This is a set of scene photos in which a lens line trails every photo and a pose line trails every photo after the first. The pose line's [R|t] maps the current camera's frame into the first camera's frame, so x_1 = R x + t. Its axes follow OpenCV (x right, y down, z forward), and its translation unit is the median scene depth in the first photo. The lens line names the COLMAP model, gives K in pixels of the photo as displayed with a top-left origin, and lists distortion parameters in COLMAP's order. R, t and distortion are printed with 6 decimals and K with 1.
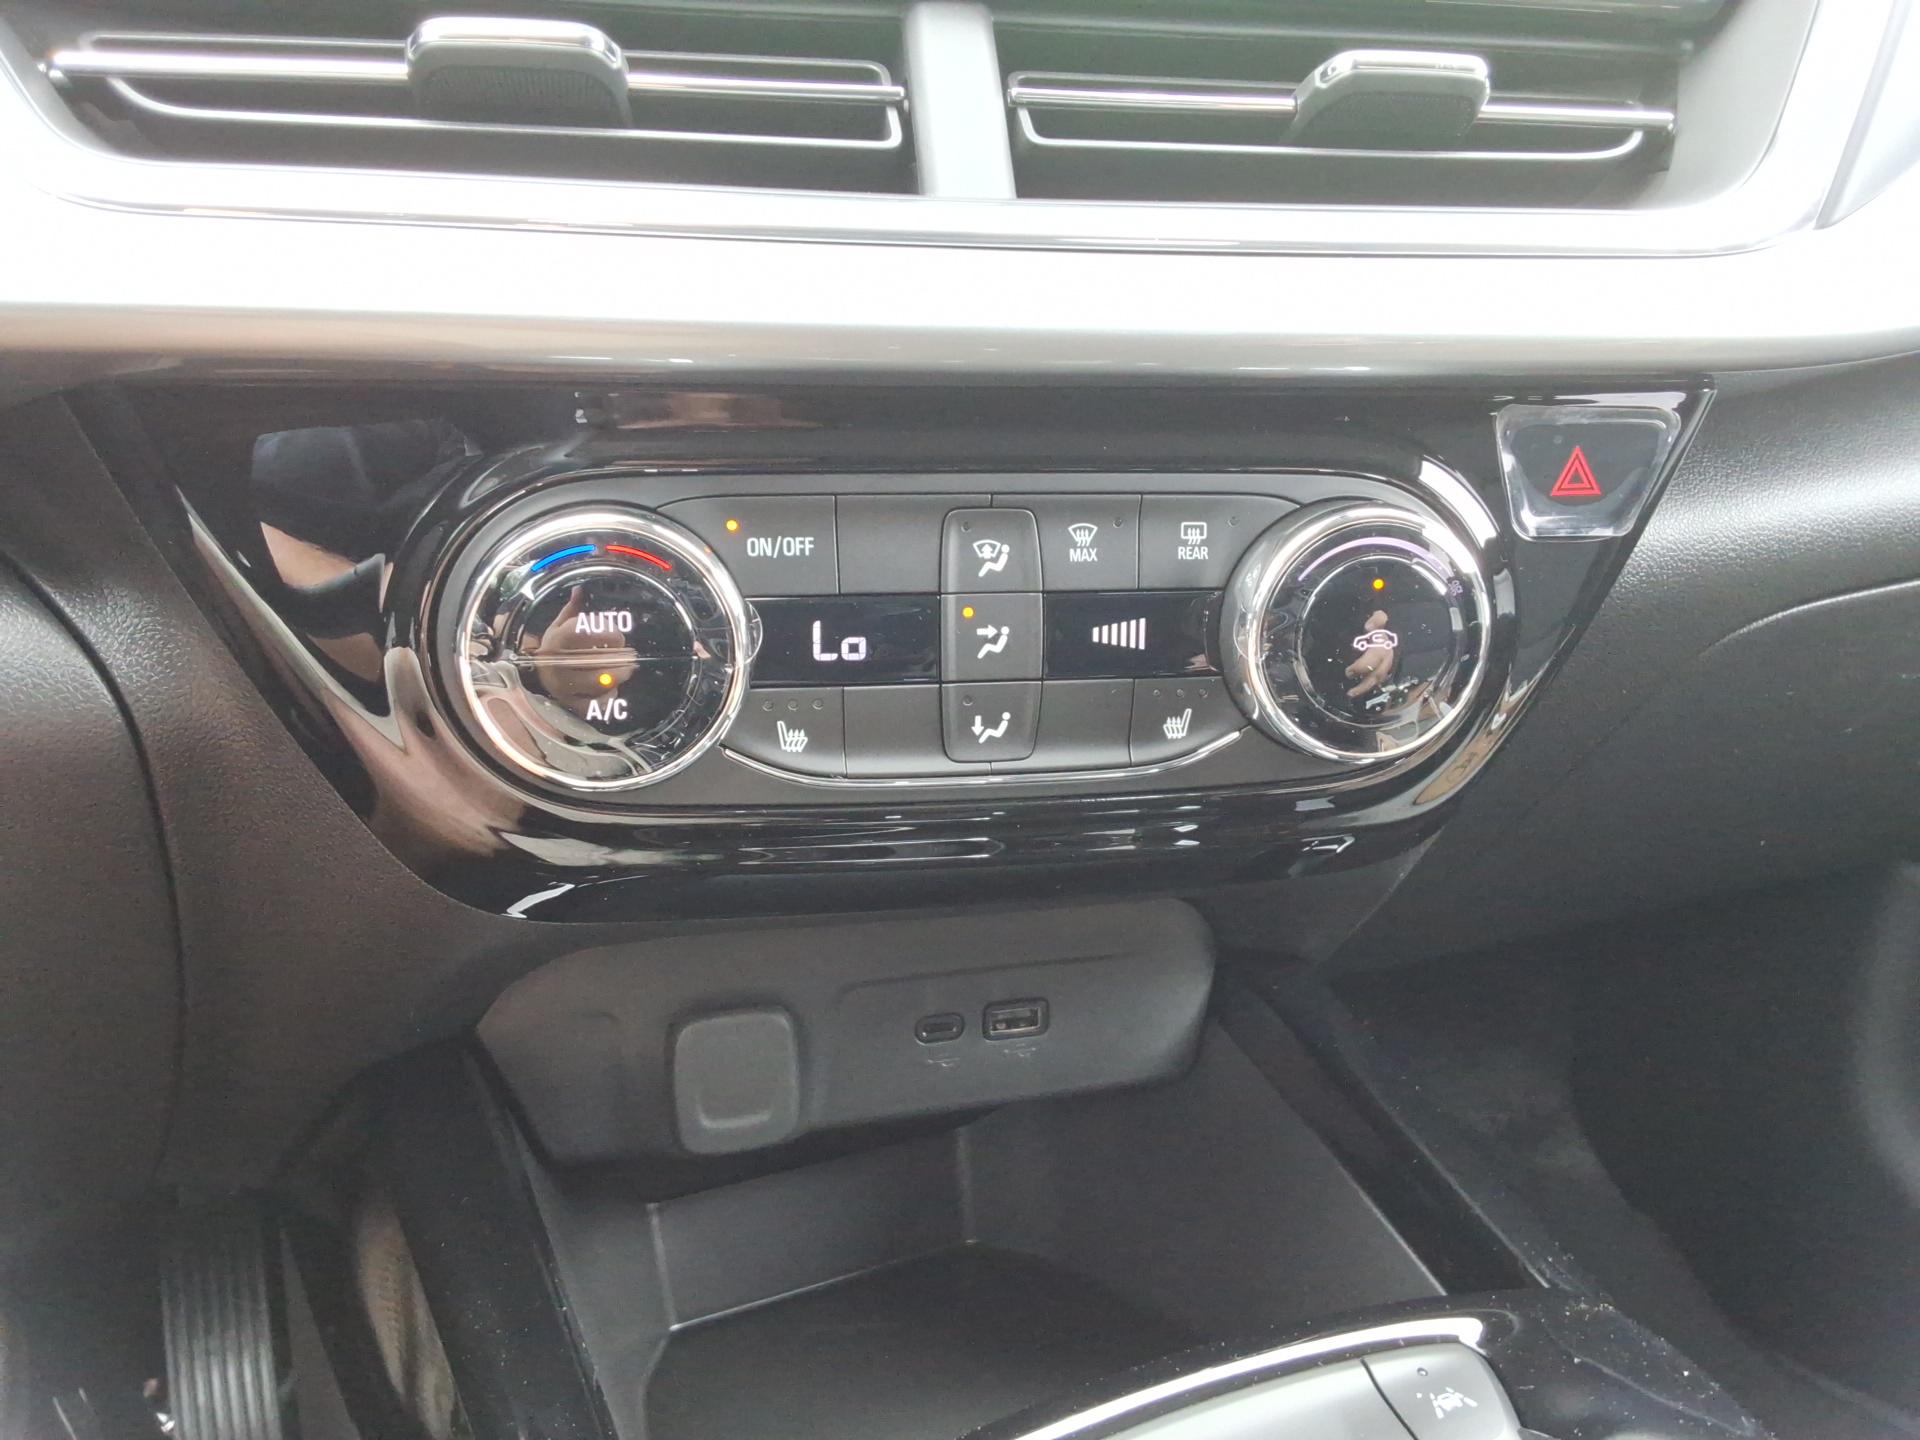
lens RADIAL K [[1538.5, 0, 978.4], [0, 1538.5, 701.8], [0, 0, 1]] dist [0.113940, -0.178257]
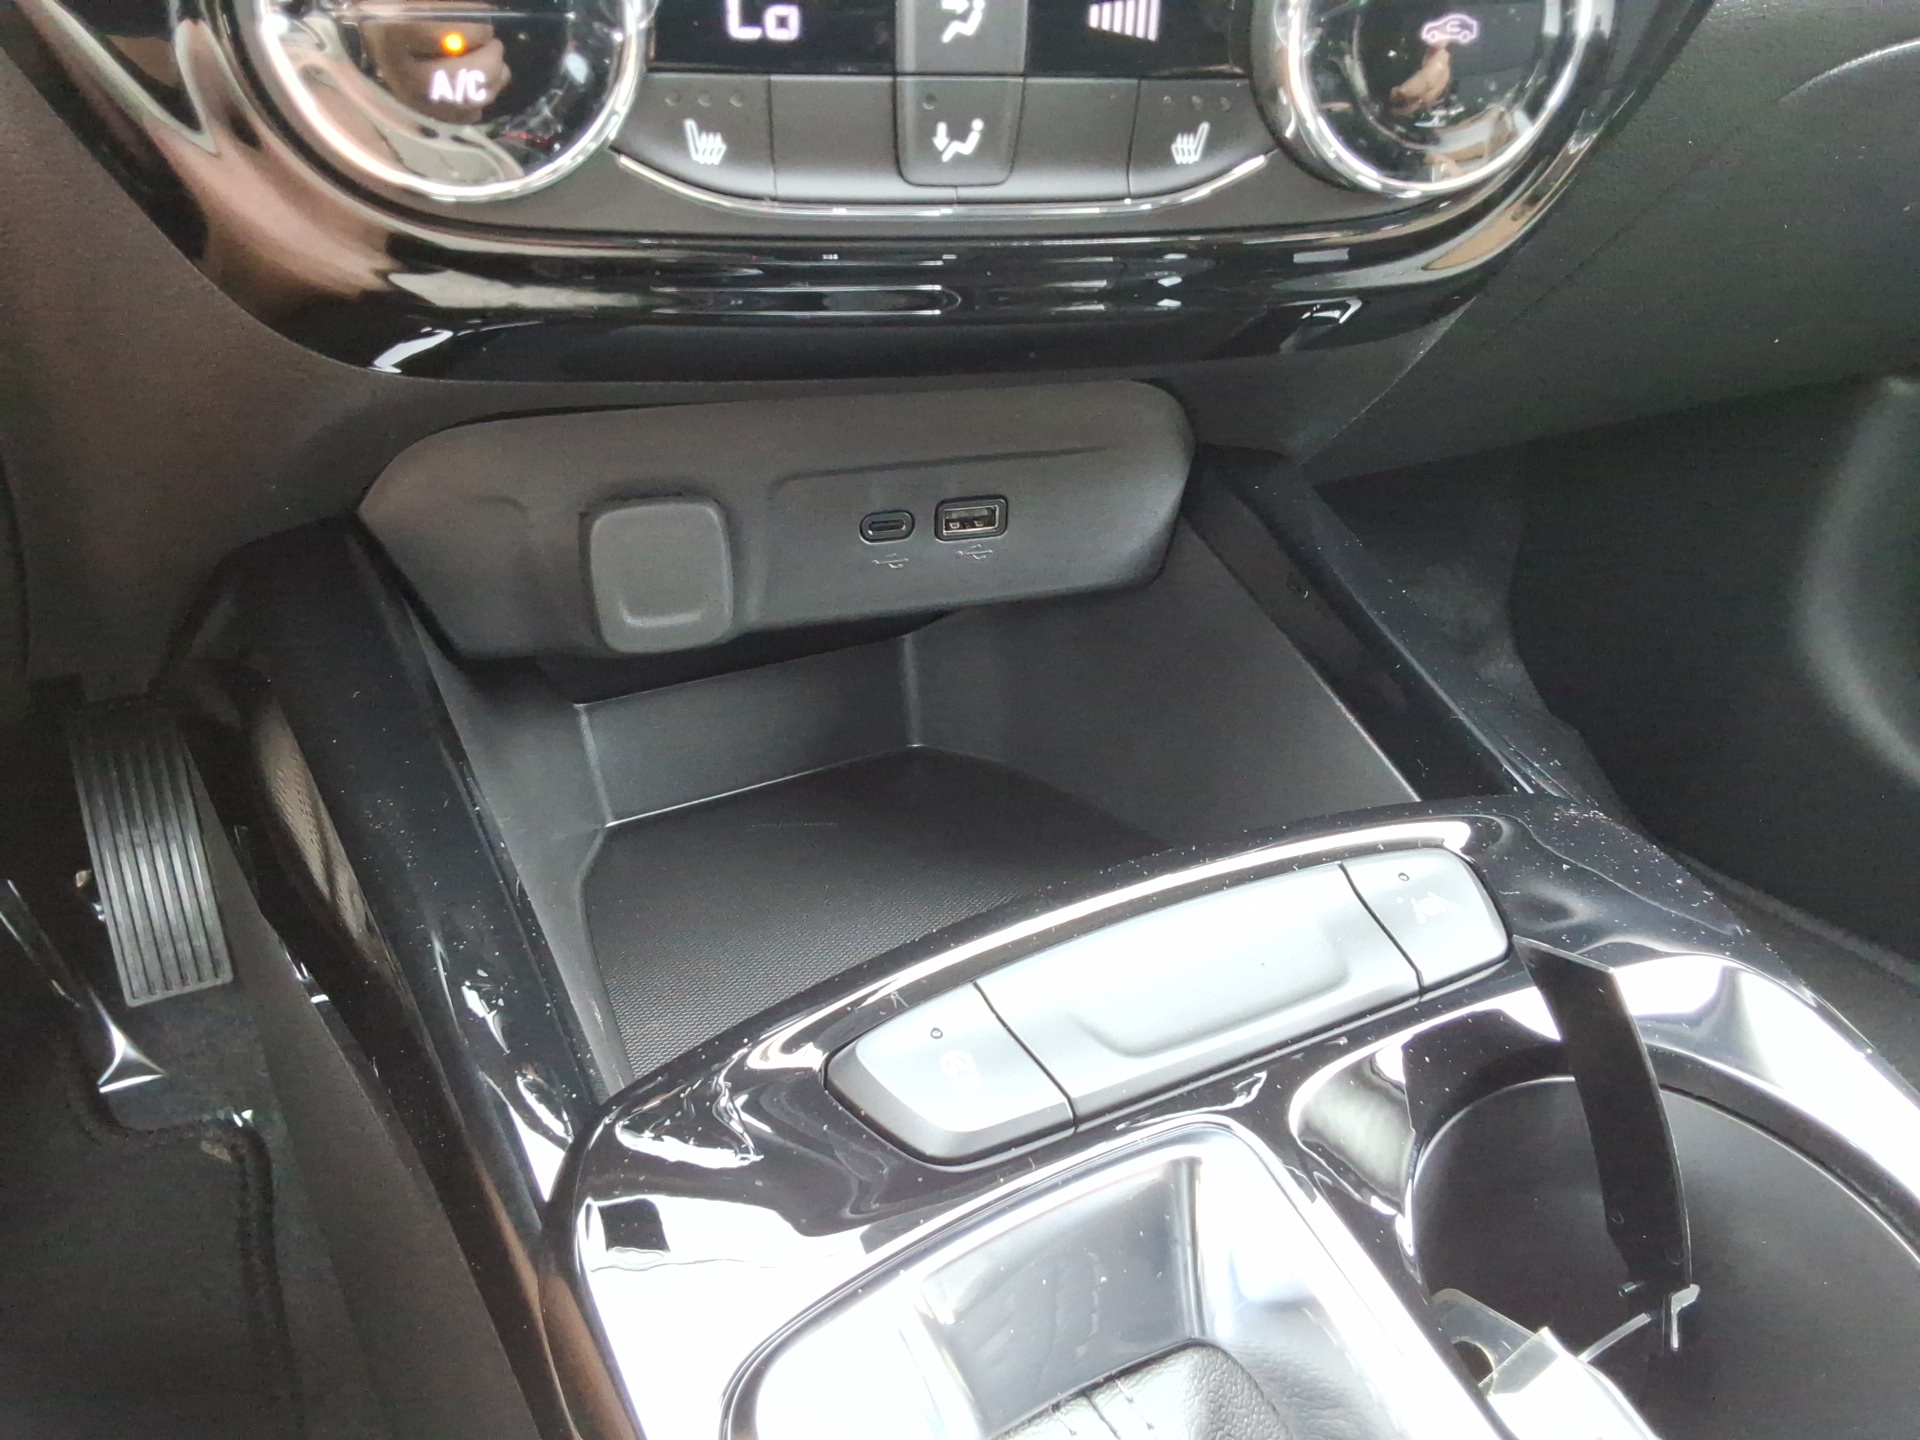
lens RADIAL K [[1538.5, 0, 978.4], [0, 1538.5, 701.8], [0, 0, 1]] dist [0.113940, -0.178257]
pose [[0.999079, 0.010528, 0.041597, -0.011449], [-0.022543, 0.953651, 0.300069, 0.051200], [-0.036510, -0.300730, 0.953010, 0.146911]]
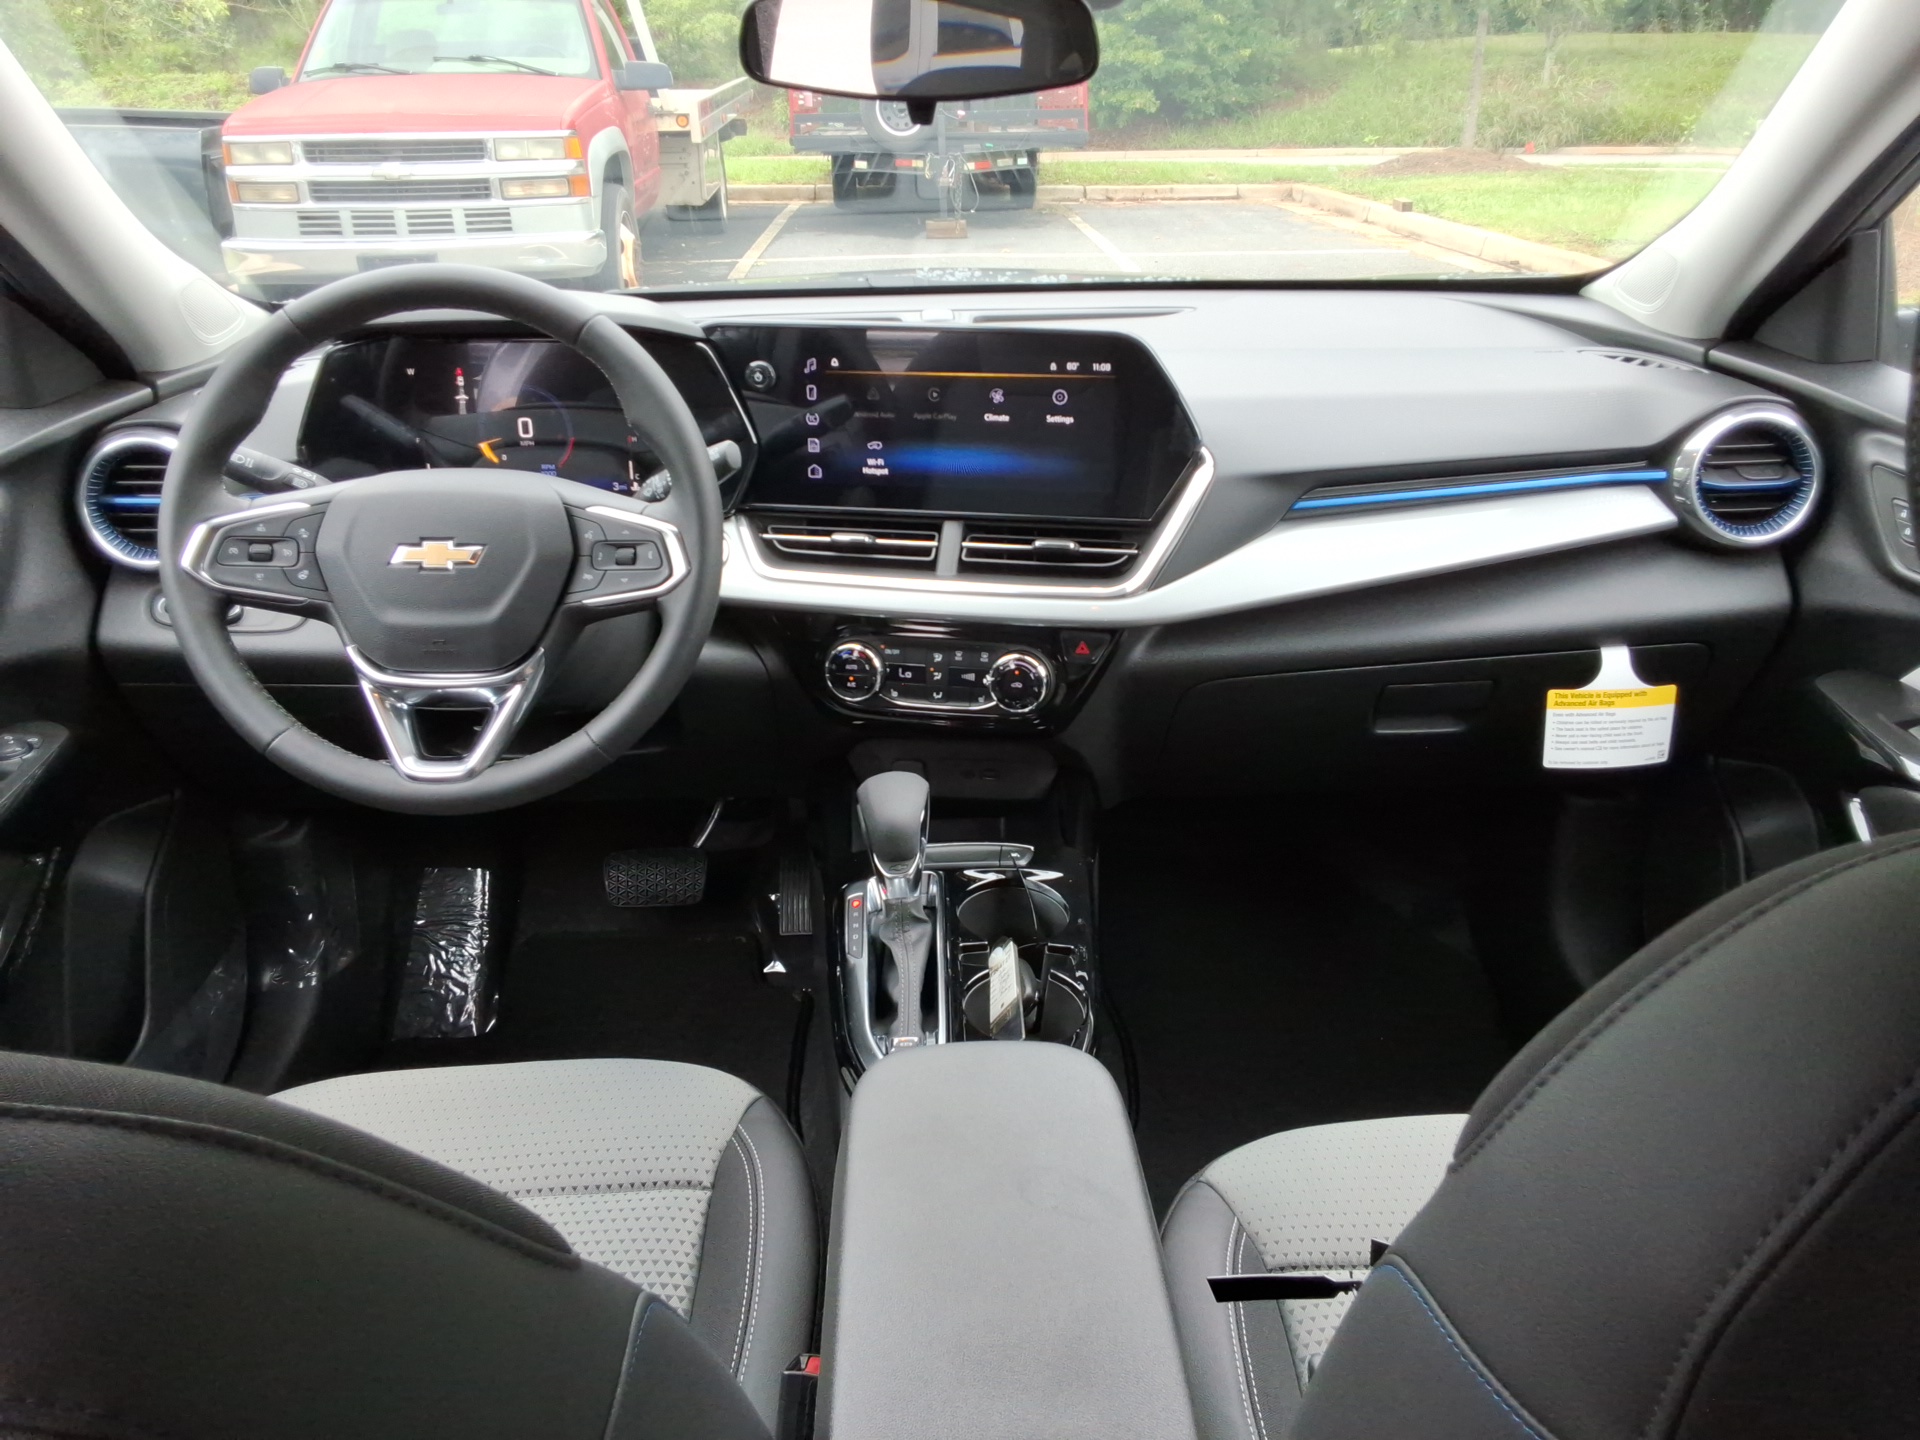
lens RADIAL K [[1546.9, 0, 969.4], [0, 1546.9, 703.2], [0, 0, 1]] dist [0.102868, -0.181243]
pose [[0.916366, 0.106227, -0.385991, 1.772690], [-0.075588, 0.992722, 0.093754, -0.376589], [0.393141, -0.056736, 0.917726, -2.971545]]
